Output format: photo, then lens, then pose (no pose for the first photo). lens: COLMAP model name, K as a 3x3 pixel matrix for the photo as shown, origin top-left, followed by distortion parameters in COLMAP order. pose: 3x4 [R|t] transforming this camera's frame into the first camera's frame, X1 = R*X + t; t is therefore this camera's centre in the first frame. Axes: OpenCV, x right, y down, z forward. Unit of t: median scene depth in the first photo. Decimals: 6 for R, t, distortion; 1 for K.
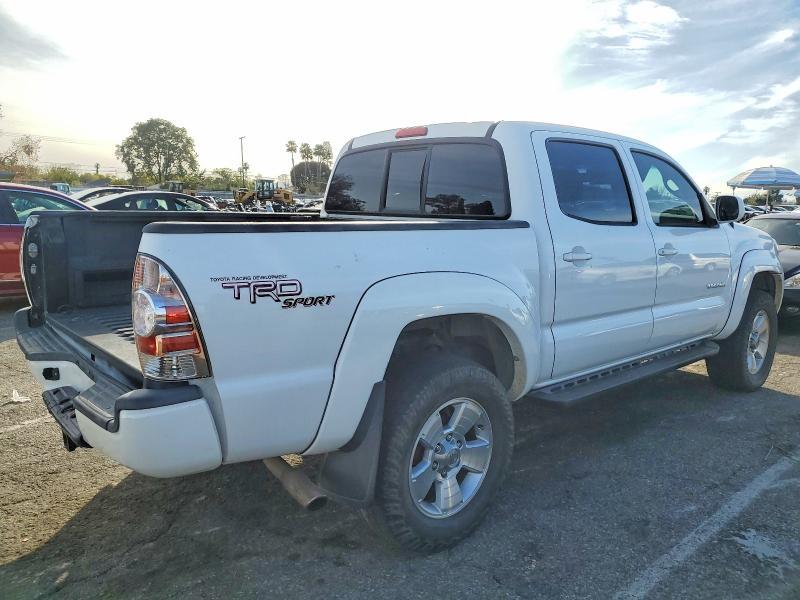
lens RADIAL K [[615.1, 0, 400.0], [0, 615.1, 300.0], [0, 0, 1]] dist [0.051765, -0.070965]
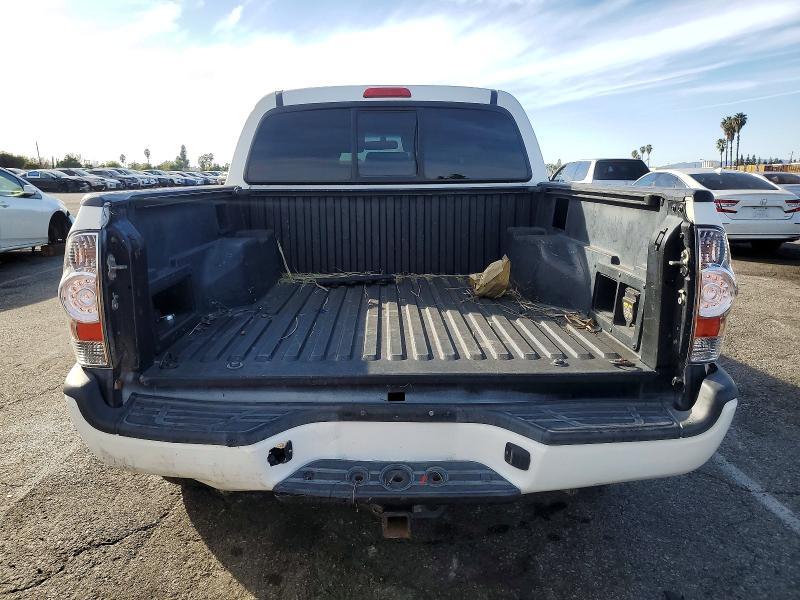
lens RADIAL K [[615.1, 0, 400.0], [0, 615.1, 300.0], [0, 0, 1]] dist [0.051765, -0.070965]
pose [[0.652098, -0.178489, 0.736824, -0.724476], [0.135368, 0.983685, 0.118487, -0.074535], [-0.745952, 0.022478, 0.665621, 0.386264]]
